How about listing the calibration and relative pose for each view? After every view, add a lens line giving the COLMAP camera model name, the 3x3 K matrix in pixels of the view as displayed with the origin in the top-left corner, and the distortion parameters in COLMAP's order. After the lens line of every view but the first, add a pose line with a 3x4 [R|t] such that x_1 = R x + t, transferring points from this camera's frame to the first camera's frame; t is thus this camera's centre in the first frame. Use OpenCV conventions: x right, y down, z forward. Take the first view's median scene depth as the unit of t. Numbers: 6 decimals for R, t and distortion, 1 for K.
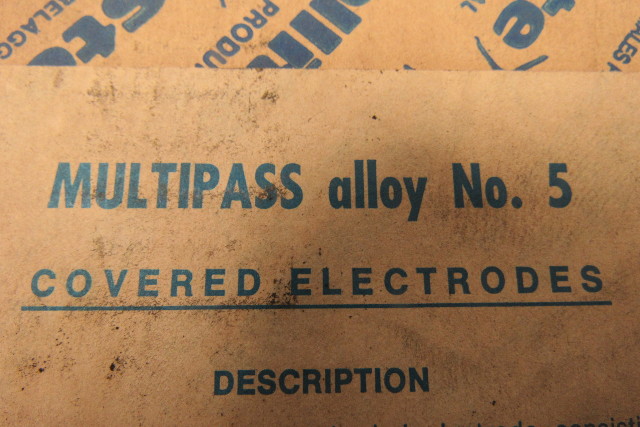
lens RADIAL K [[455.9, 0, 320.0], [0, 455.9, 213.2], [0, 0, 1]] dist [-0.022071, -0.016275]
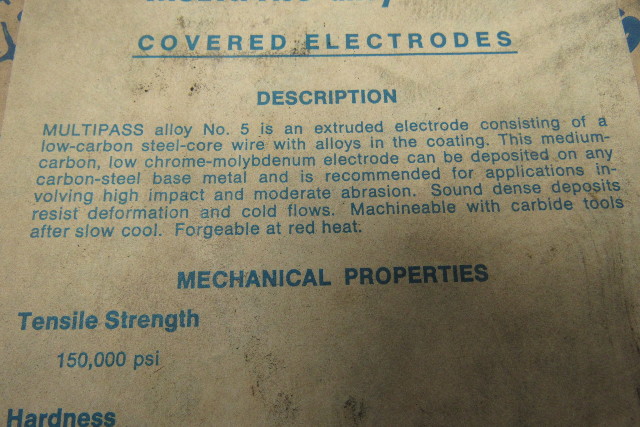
lens RADIAL K [[455.9, 0, 320.0], [0, 455.9, 213.7], [0, 0, 1]] dist [-0.022071, -0.016275]
pose [[0.999757, -0.016975, -0.014085, -0.004229], [0.016495, 0.999302, -0.033510, 0.789993], [0.014644, 0.033269, 0.999339, -0.516232]]
